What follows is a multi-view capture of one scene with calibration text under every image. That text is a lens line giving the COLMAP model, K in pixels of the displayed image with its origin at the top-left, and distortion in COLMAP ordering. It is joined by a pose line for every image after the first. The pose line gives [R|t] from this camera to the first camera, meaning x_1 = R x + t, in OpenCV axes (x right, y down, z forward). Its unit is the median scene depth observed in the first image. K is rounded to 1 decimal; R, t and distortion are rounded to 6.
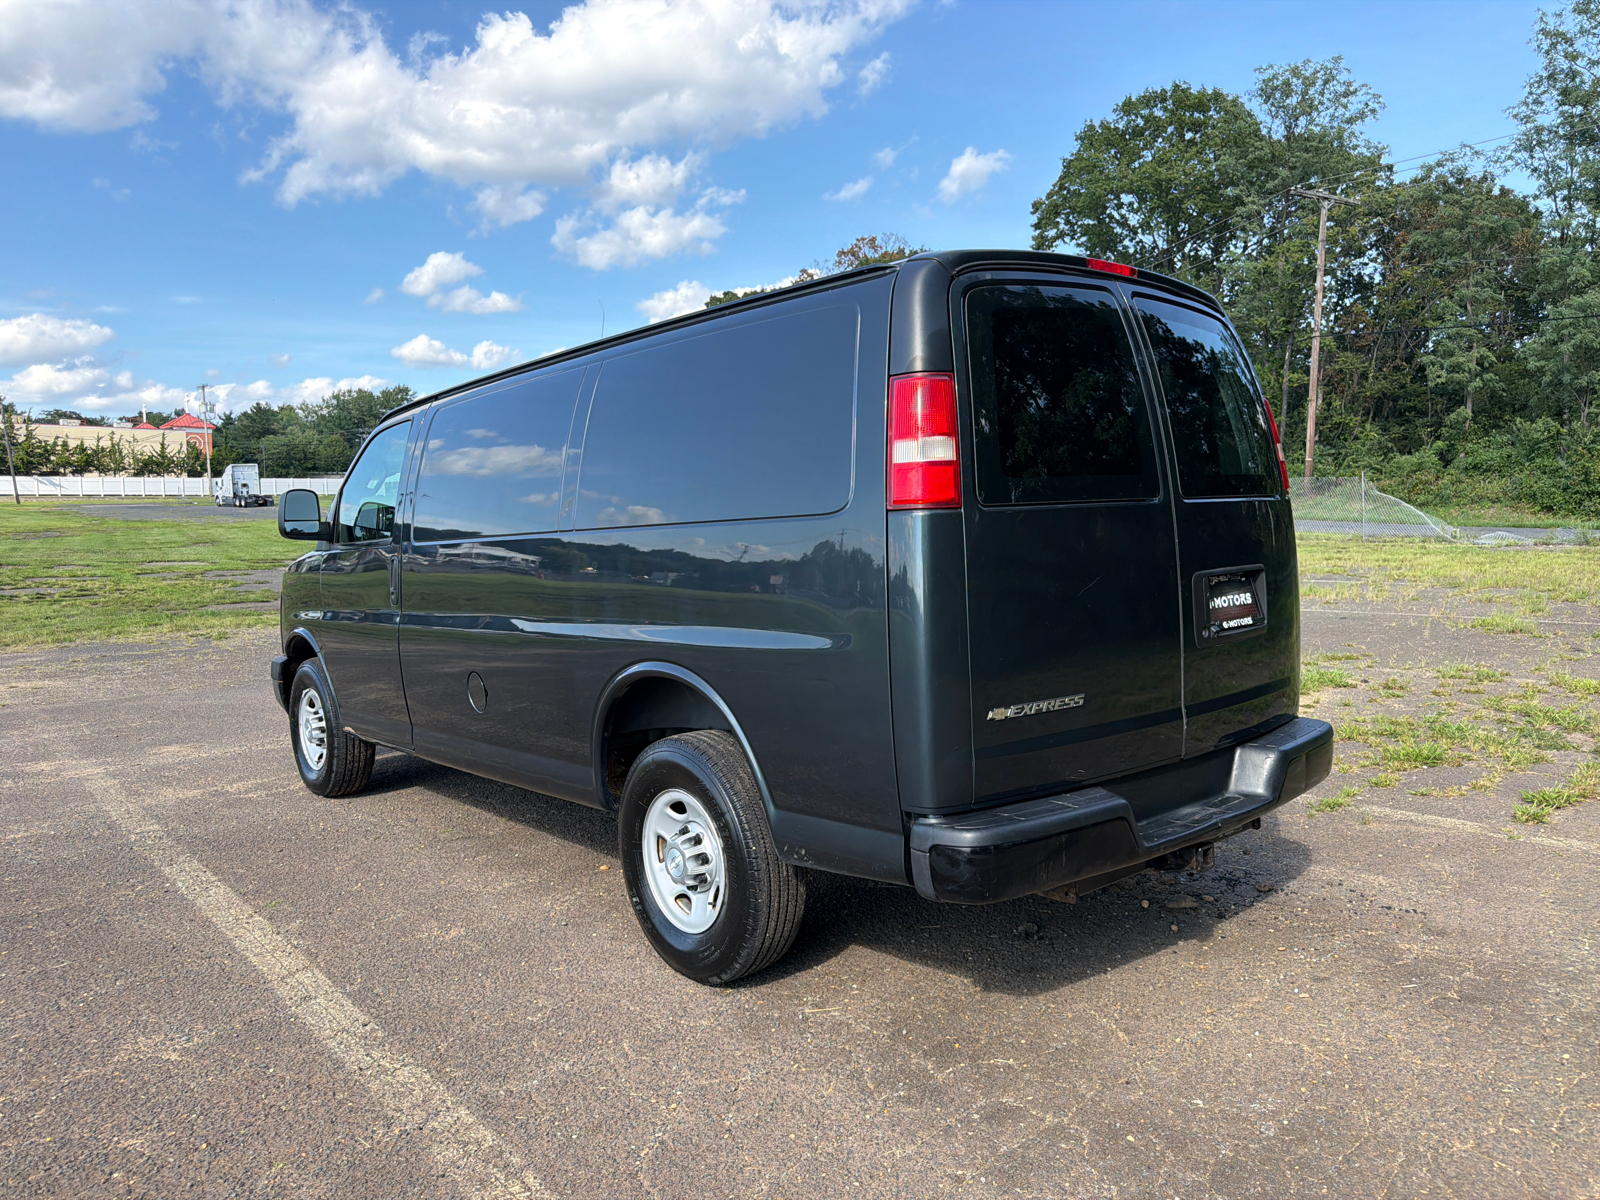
lens RADIAL K [[1174.1, 0, 800.1], [0, 1174.1, 583.0], [0, 0, 1]] dist [0.033704, -0.040139]
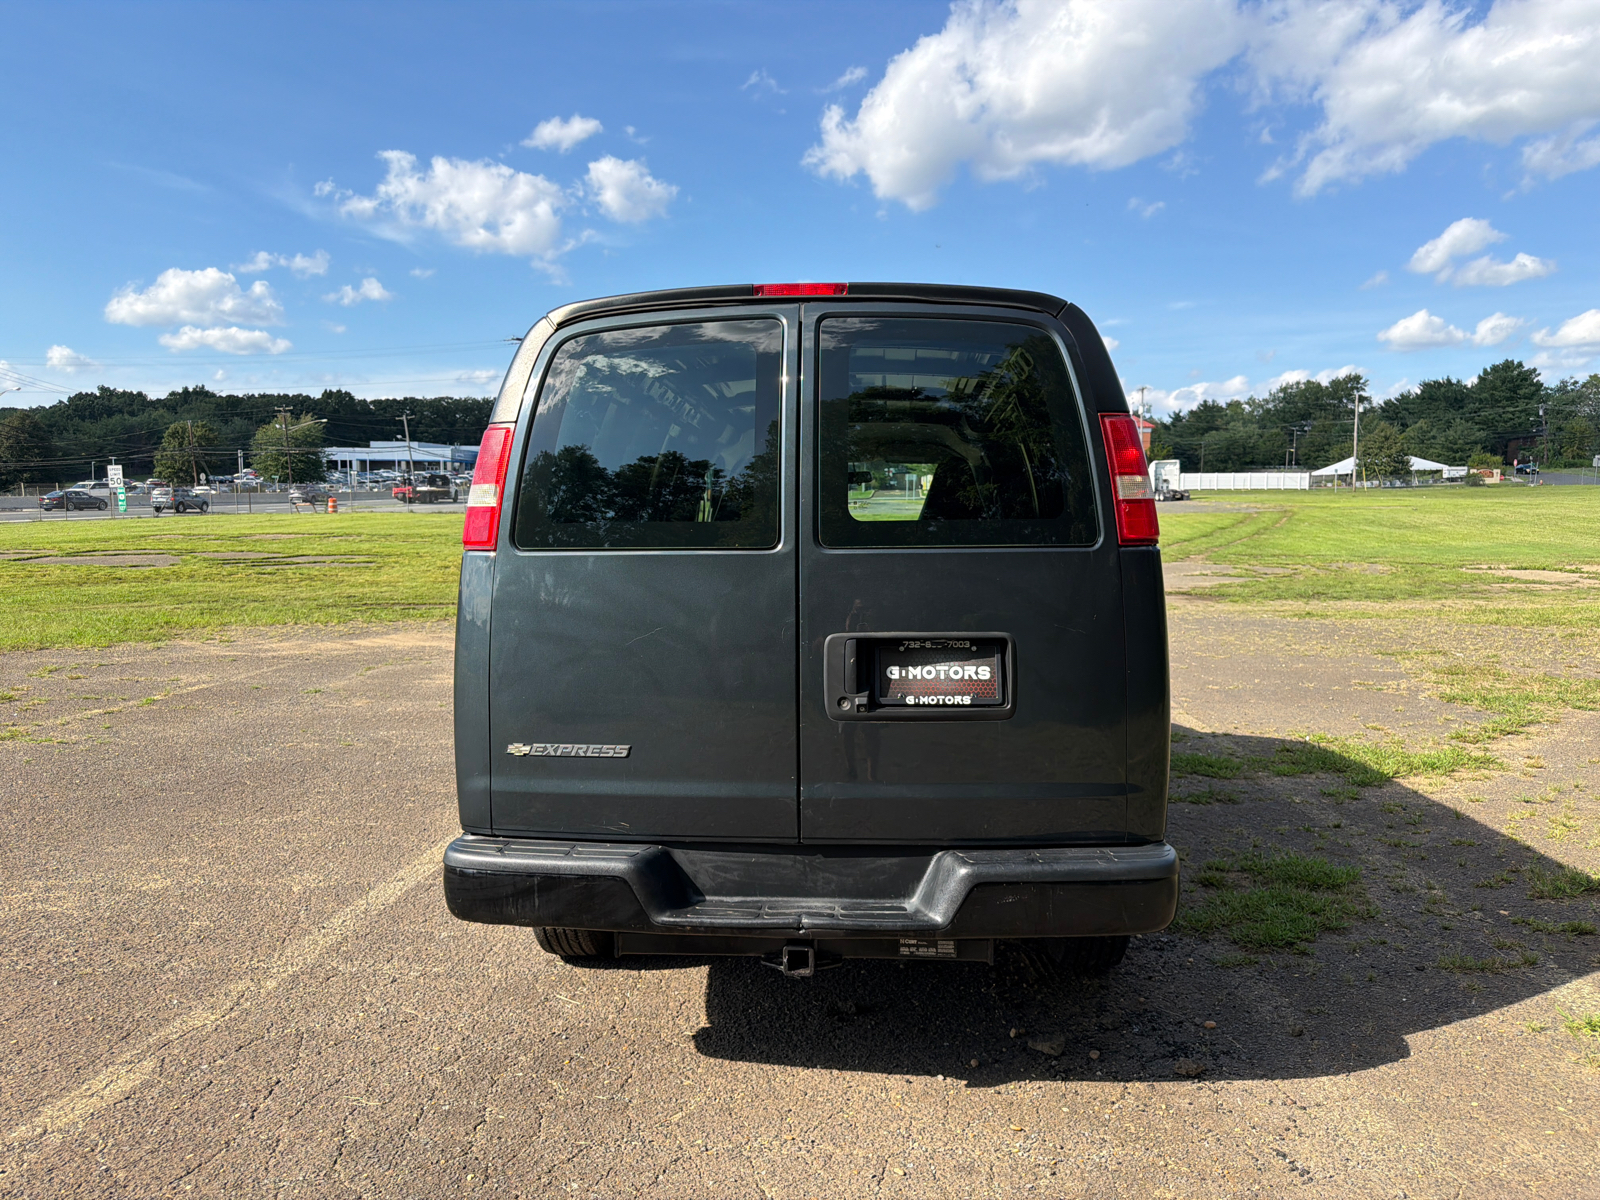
lens RADIAL K [[1174.1, 0, 794.2], [0, 1174.1, 572.1], [0, 0, 1]] dist [0.033704, -0.040139]
pose [[0.695457, 0.056200, -0.716366, 0.096757], [-0.057788, 0.998082, 0.022200, -0.007384], [0.716240, 0.025958, 0.697371, 0.039351]]
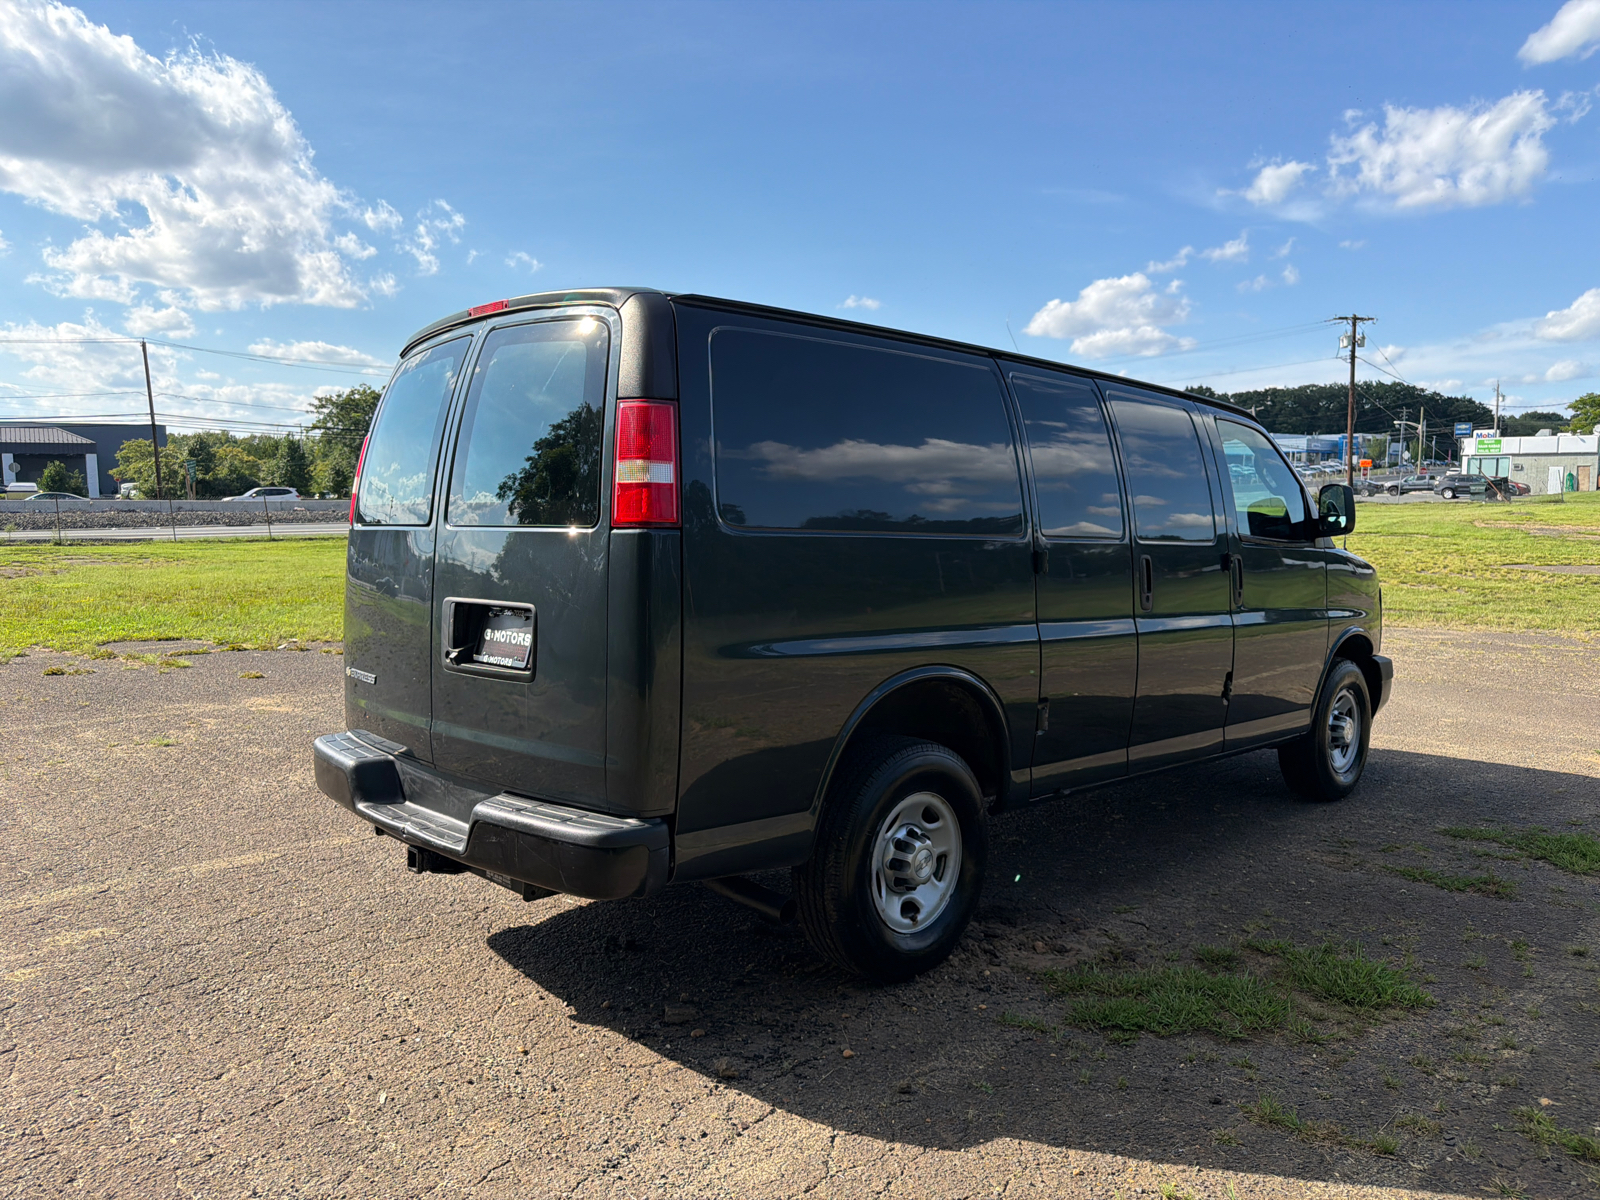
lens RADIAL K [[1174.1, 0, 787.5], [0, 1174.1, 603.2], [0, 0, 1]] dist [0.033704, -0.040139]
pose [[0.021126, 0.100090, -0.994754, 0.142150], [-0.060722, 0.993268, 0.098651, -0.012815], [0.997931, 0.058319, 0.027061, 0.131921]]
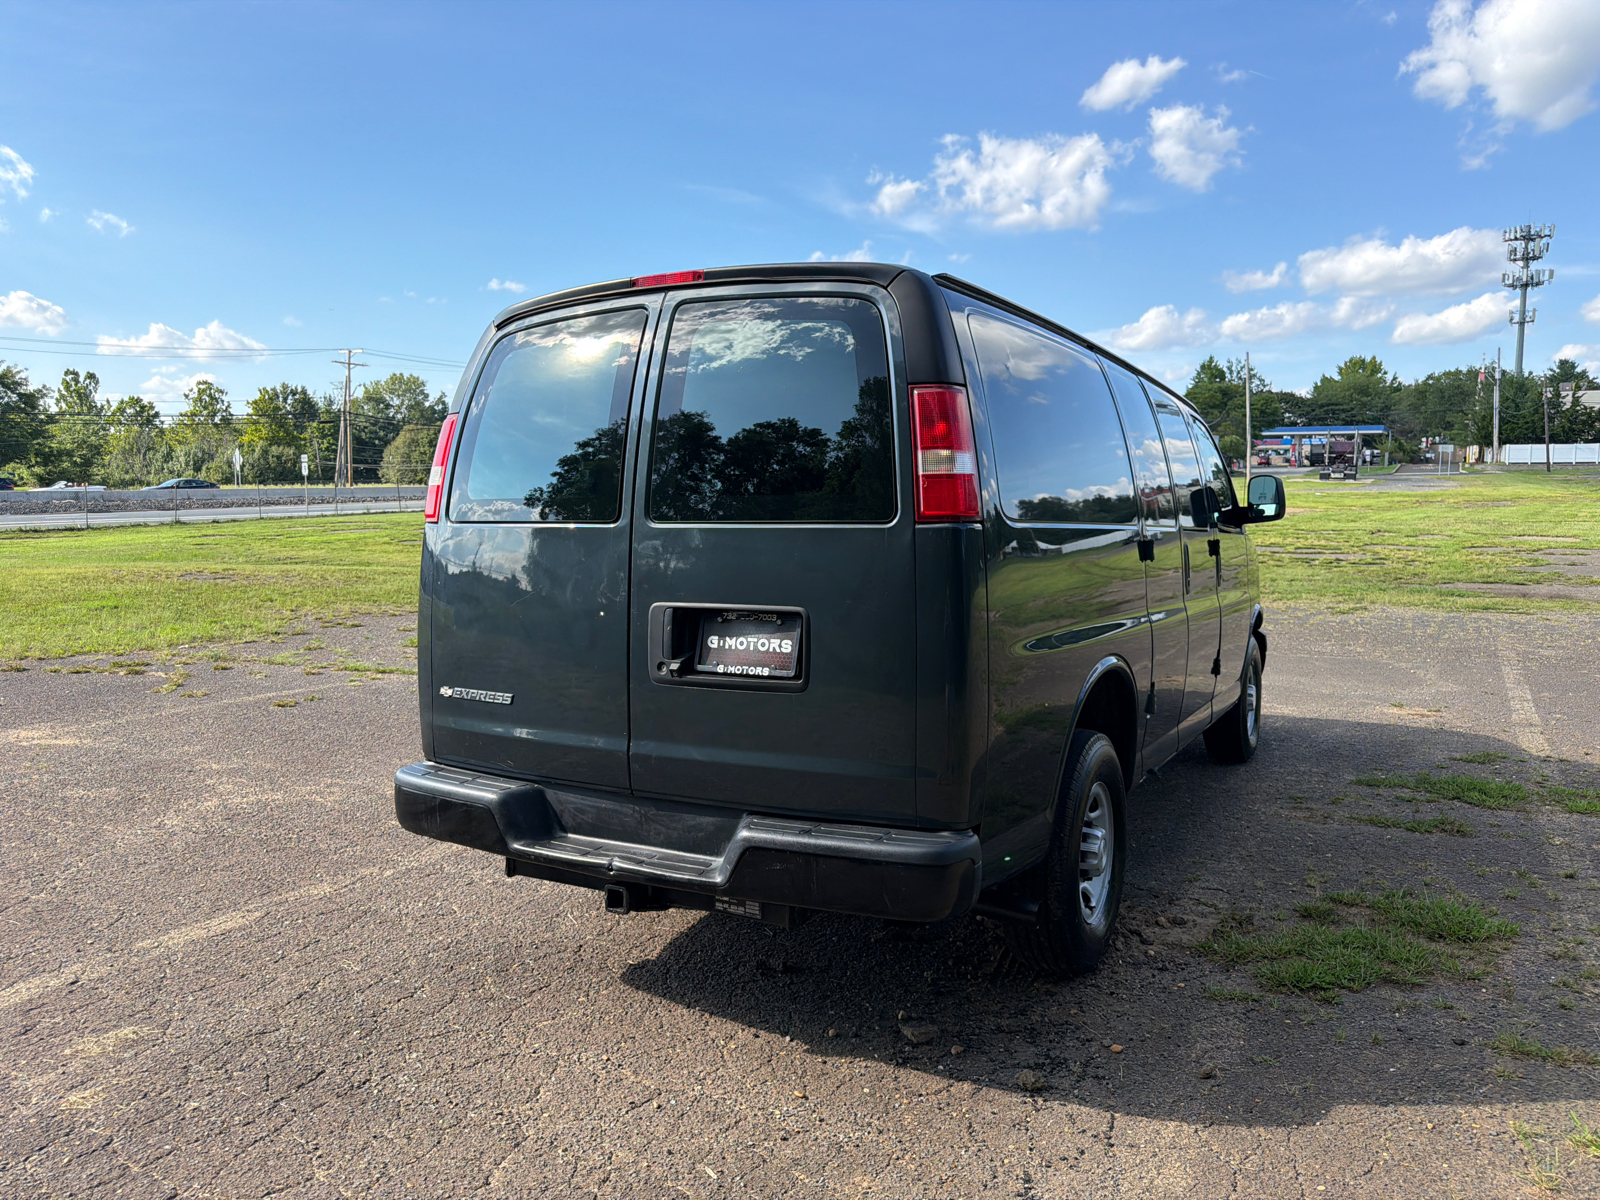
lens RADIAL K [[1174.1, 0, 784.3], [0, 1174.1, 577.4], [0, 0, 1]] dist [0.033704, -0.040139]
pose [[0.318219, 0.083525, -0.944330, 0.128702], [-0.059192, 0.995918, 0.068141, -0.010076], [0.946167, 0.034213, 0.321864, 0.082961]]
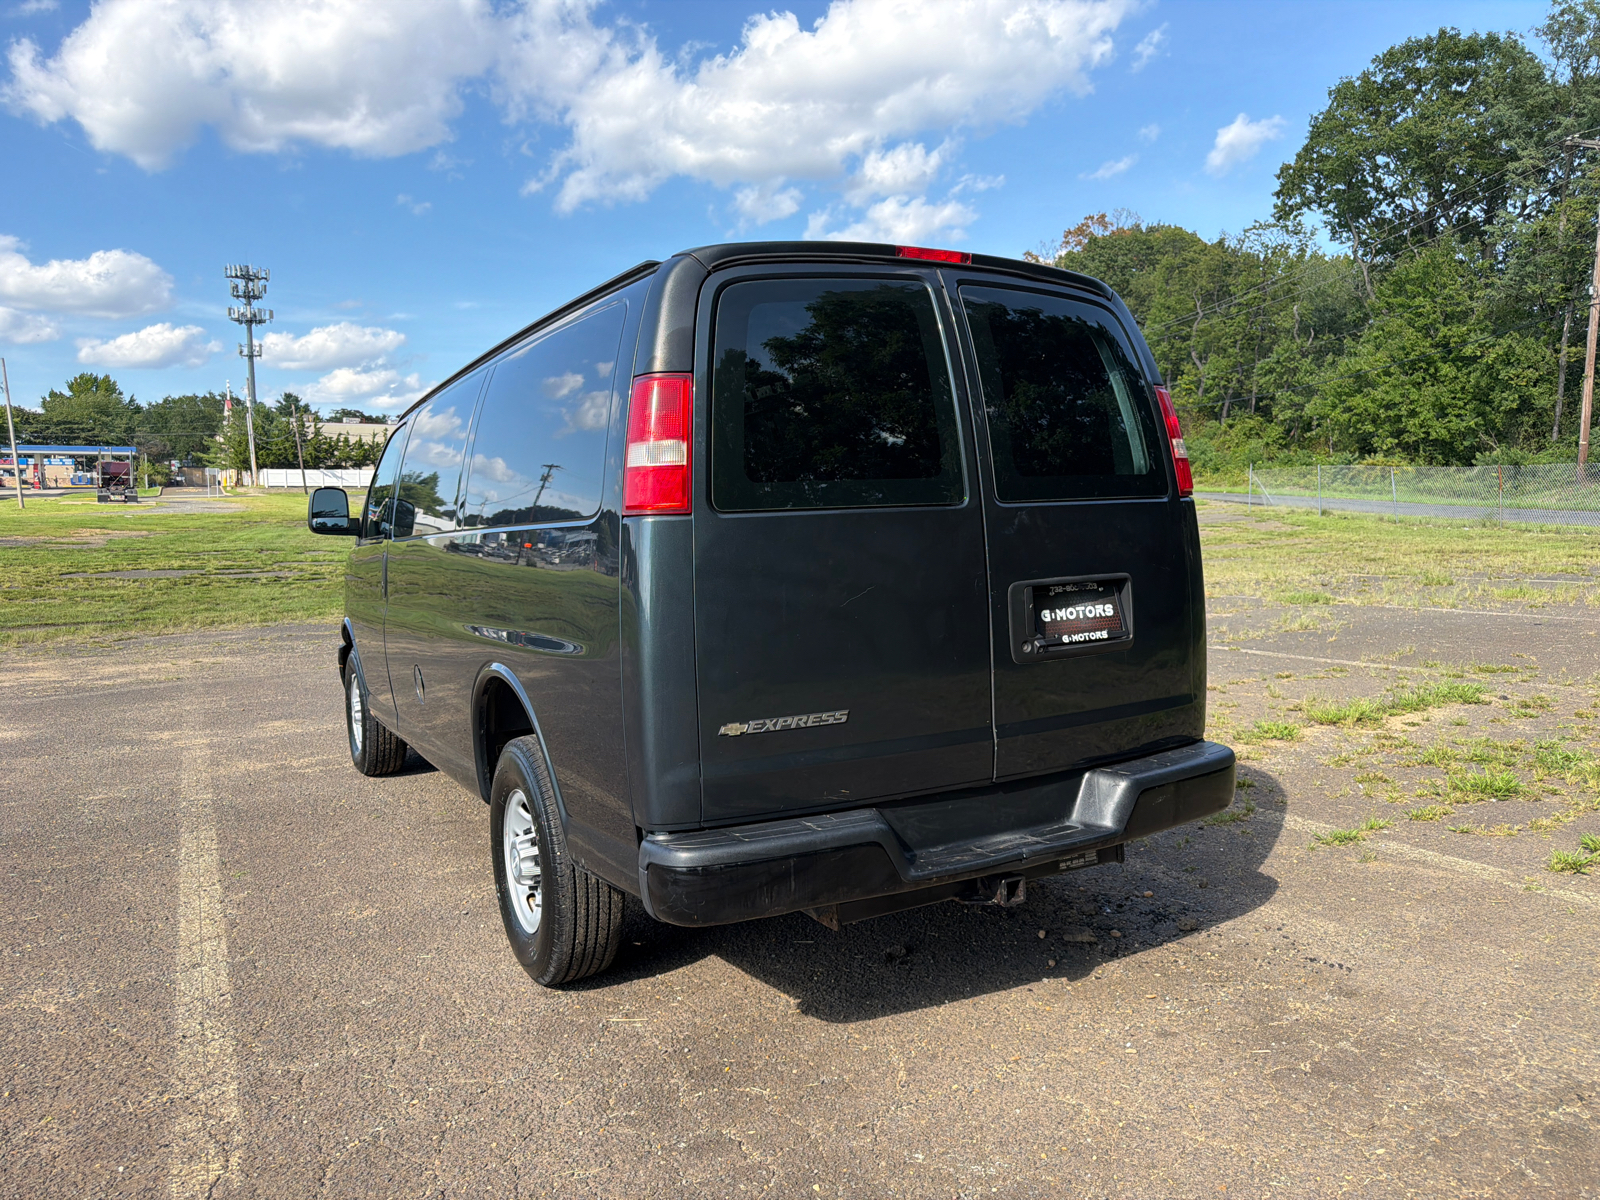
lens RADIAL K [[1174.1, 0, 803.6], [0, 1174.1, 581.7], [0, 0, 1]] dist [0.033704, -0.040139]
pose [[0.978810, 0.013622, -0.204315, 0.037725], [-0.011877, 0.999882, 0.009762, -0.001676], [0.204424, -0.007129, 0.978856, 0.006871]]
